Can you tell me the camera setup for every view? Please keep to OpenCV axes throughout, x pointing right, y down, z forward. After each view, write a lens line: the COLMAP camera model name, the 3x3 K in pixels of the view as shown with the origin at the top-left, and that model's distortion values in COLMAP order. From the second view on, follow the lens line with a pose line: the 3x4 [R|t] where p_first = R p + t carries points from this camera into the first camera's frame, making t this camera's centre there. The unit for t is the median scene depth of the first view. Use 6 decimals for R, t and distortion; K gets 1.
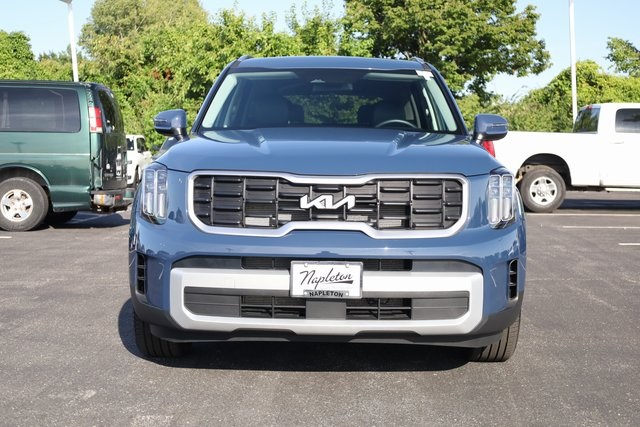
lens RADIAL K [[907.3, 0, 320.0], [0, 907.3, 213.5], [0, 0, 1]] dist [-0.003453, 0.115284]
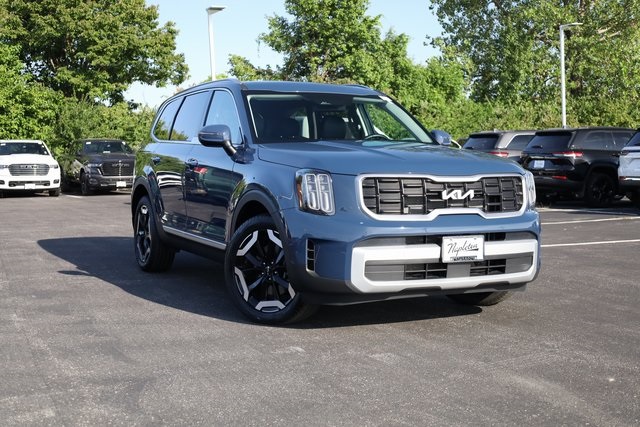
lens RADIAL K [[860.6, 0, 337.8], [0, 860.6, 220.0], [0, 0, 1]] dist [0.000571, 0.021981]
pose [[0.891855, -0.039788, 0.450568, -0.740763], [0.036991, 0.999203, 0.015017, 0.000001], [-0.450807, 0.003274, 0.892616, -0.112903]]
